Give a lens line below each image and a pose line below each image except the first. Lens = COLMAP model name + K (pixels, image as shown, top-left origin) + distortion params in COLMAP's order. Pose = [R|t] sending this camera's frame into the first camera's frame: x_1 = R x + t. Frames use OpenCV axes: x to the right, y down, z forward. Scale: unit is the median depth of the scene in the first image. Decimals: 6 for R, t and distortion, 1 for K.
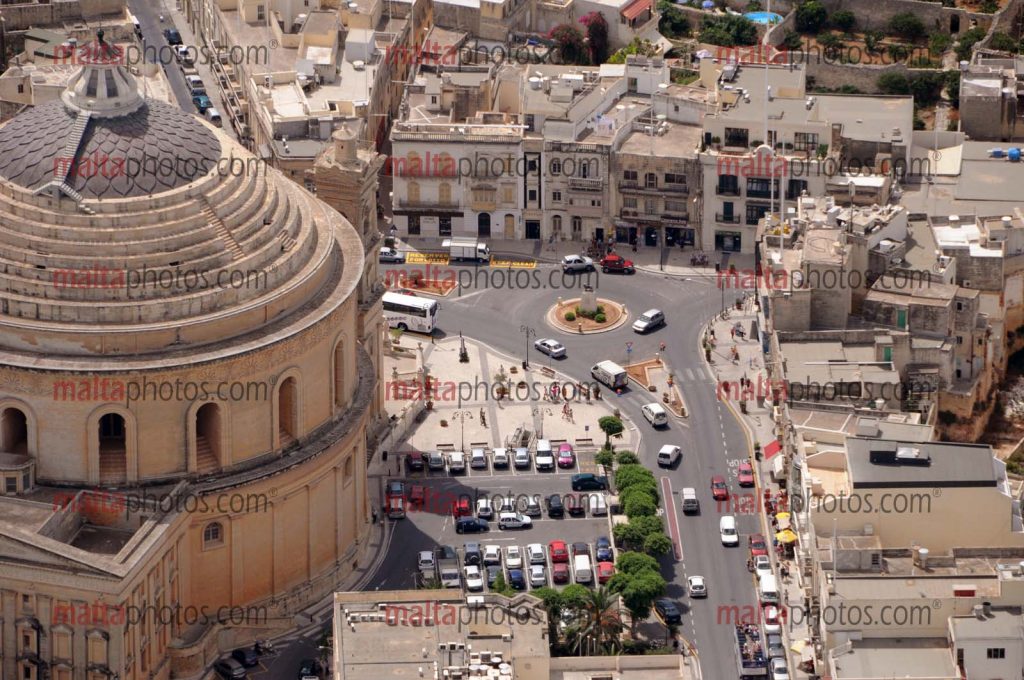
lens RADIAL K [[6218.8, 0, 512.0], [0, 6218.8, 340.0], [0, 0, 1]] dist [2.295874, -19.011403]
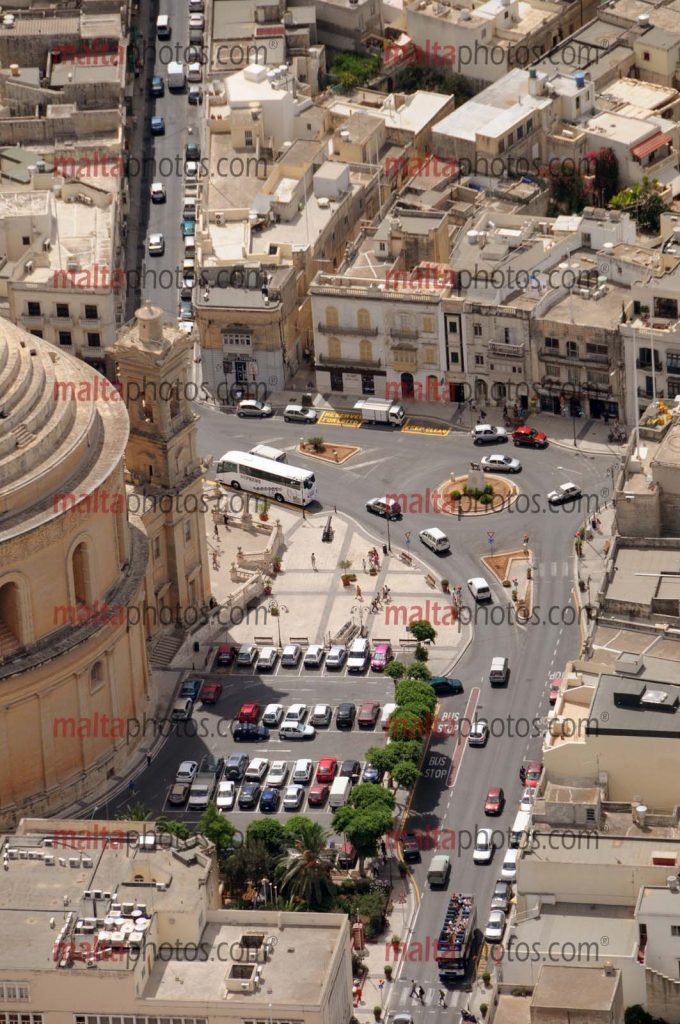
lens RADIAL K [[6218.8, 0, 340.0], [0, 6218.8, 512.0], [0, 0, 1]] dist [2.295874, -19.011403]
pose [[0.986865, 0.050606, -0.153417, 0.134159], [-0.044369, 0.998054, 0.043808, -0.040956], [0.155336, -0.036426, 0.987190, 0.058822]]
